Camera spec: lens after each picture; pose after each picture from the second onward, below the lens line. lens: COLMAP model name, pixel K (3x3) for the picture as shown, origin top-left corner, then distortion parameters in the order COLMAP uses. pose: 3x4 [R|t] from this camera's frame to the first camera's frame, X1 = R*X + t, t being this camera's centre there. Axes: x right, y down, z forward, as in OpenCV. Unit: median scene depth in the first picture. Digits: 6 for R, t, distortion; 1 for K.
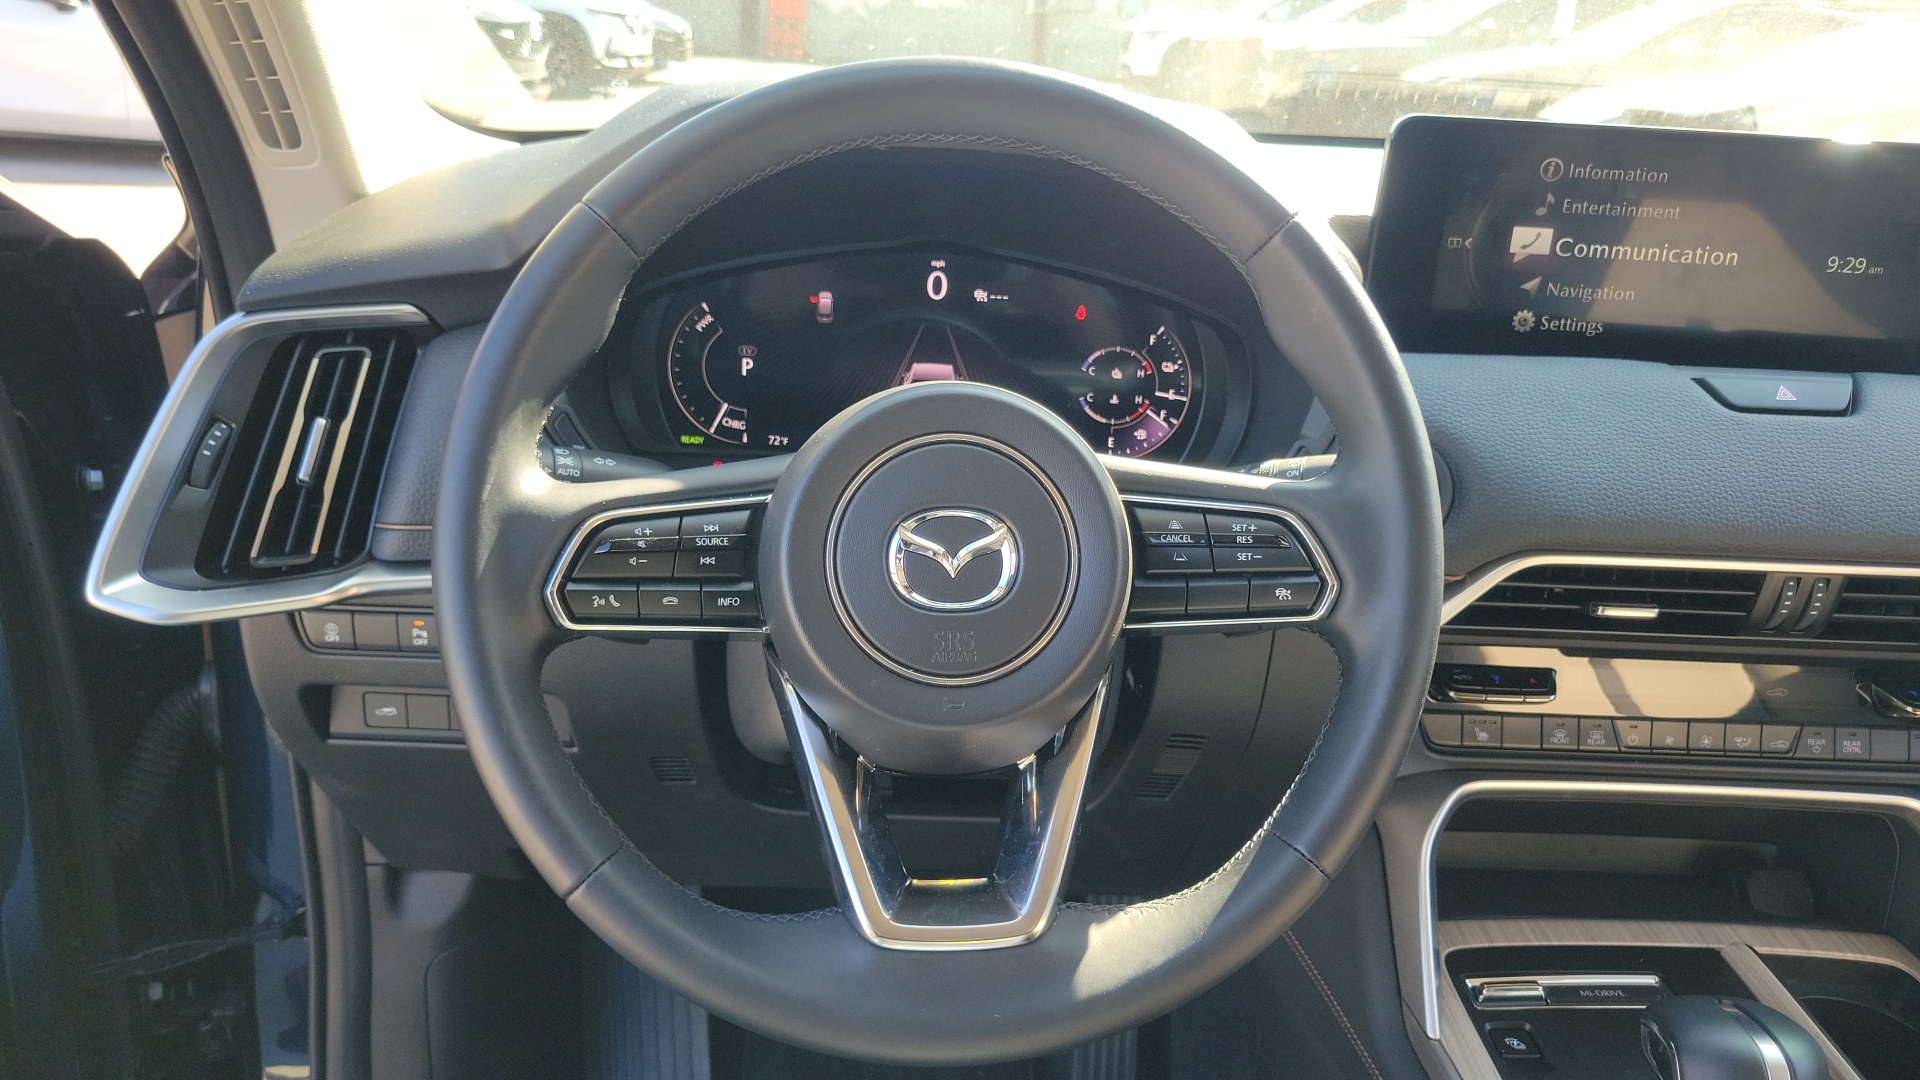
lens RADIAL K [[1466.1, 0, 962.4], [0, 1466.1, 542.6], [0, 0, 1]] dist [0.035166, -0.023758]
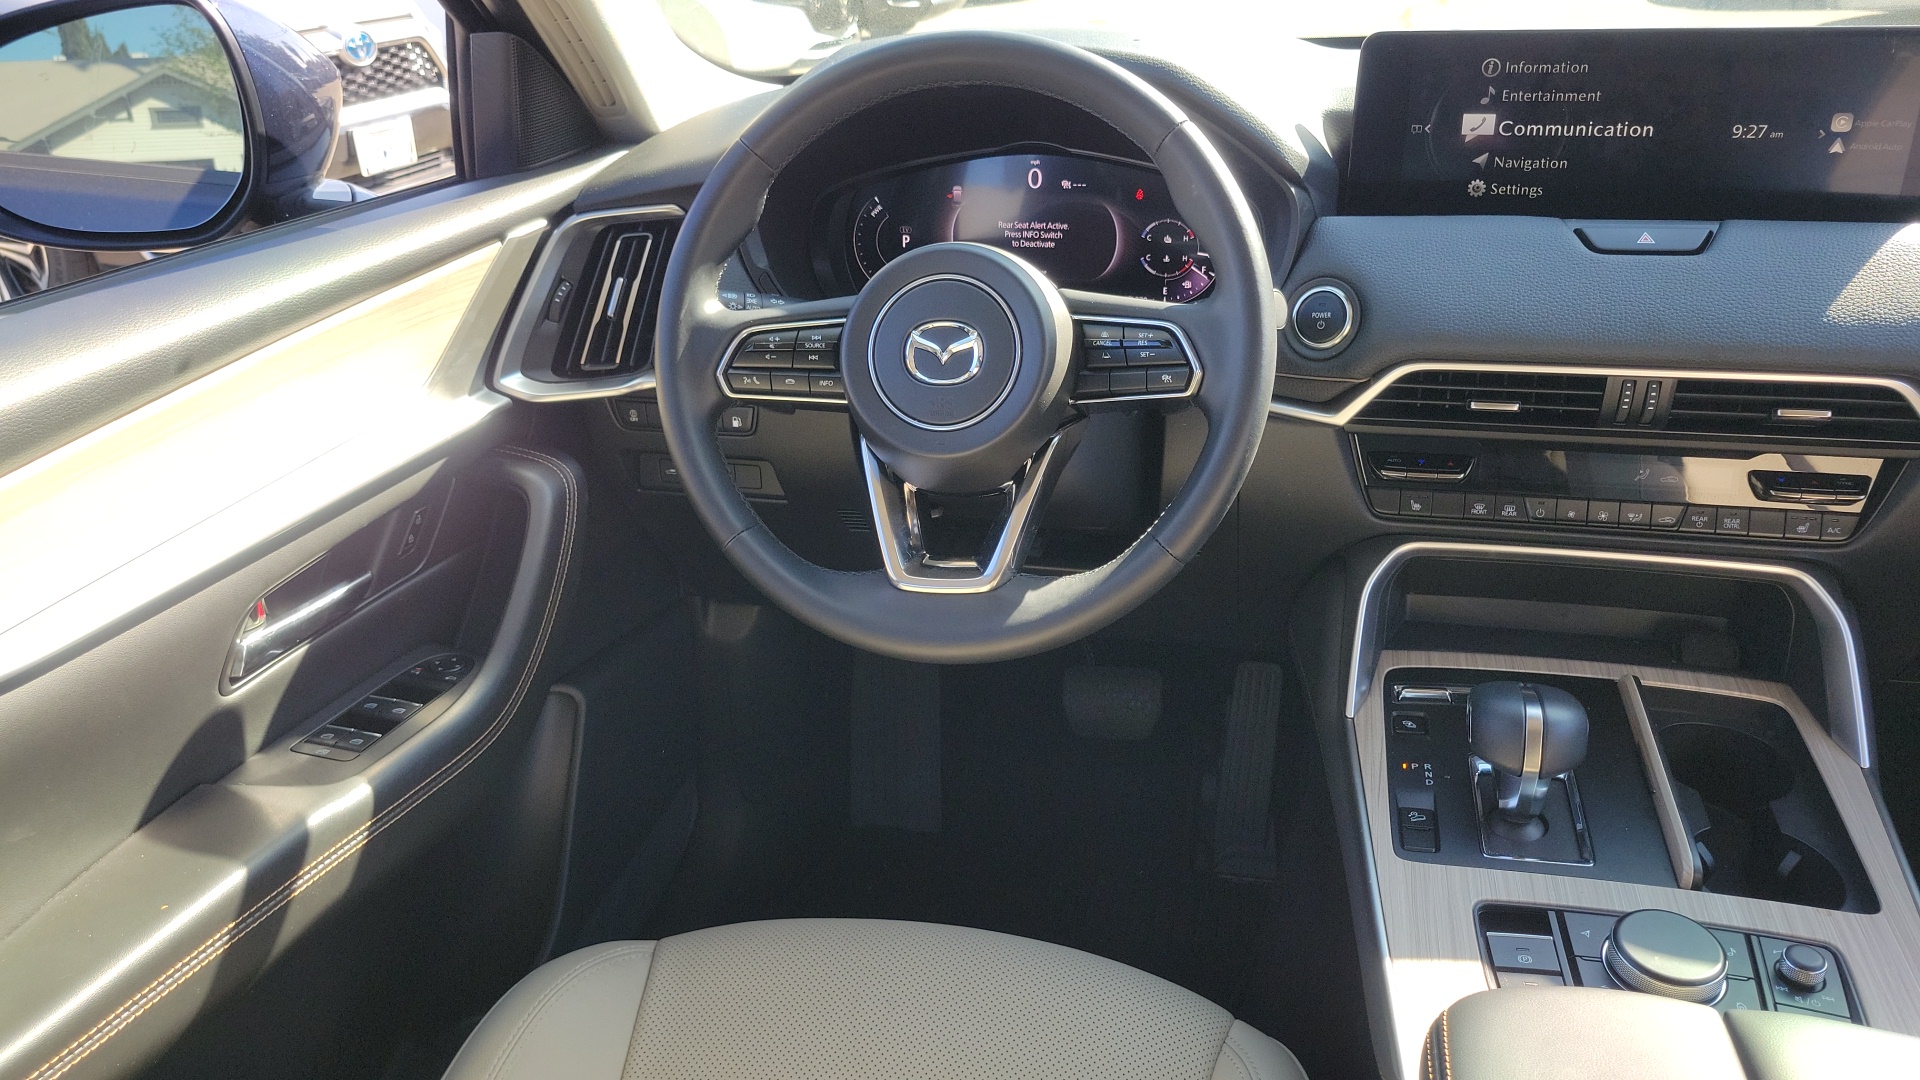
lens RADIAL K [[1466.1, 0, 949.7], [0, 1466.1, 543.5], [0, 0, 1]] dist [0.035166, -0.023758]
pose [[0.956651, 0.033243, -0.289333, 0.363150], [-0.012342, 0.997199, 0.073766, 0.077451], [0.290975, -0.066997, 0.954382, -0.424840]]
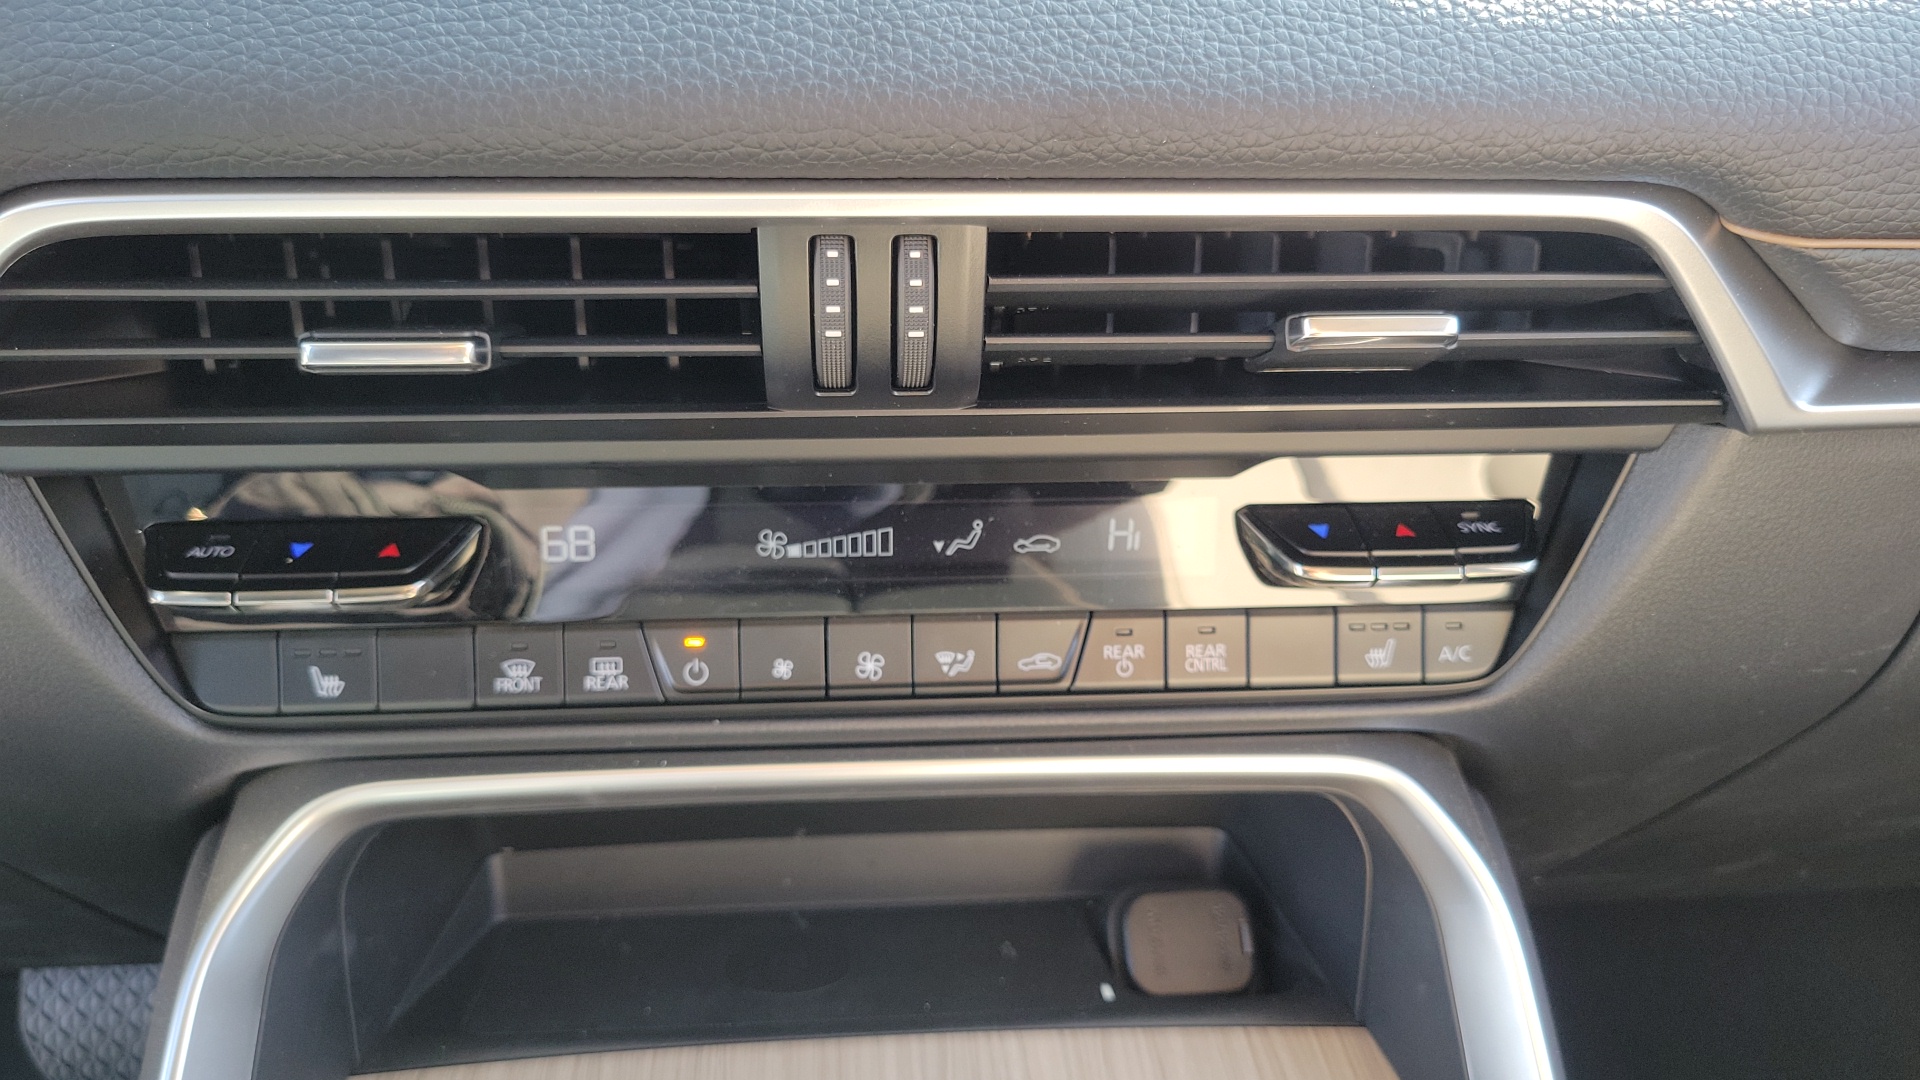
lens RADIAL K [[1466.1, 0, 972.8], [0, 1466.1, 556.0], [0, 0, 1]] dist [0.035166, -0.023758]
pose [[0.998168, -0.052626, 0.029856, 0.572145], [0.049585, 0.994262, 0.094792, 0.068359], [-0.034673, -0.093137, 0.995049, 0.624599]]
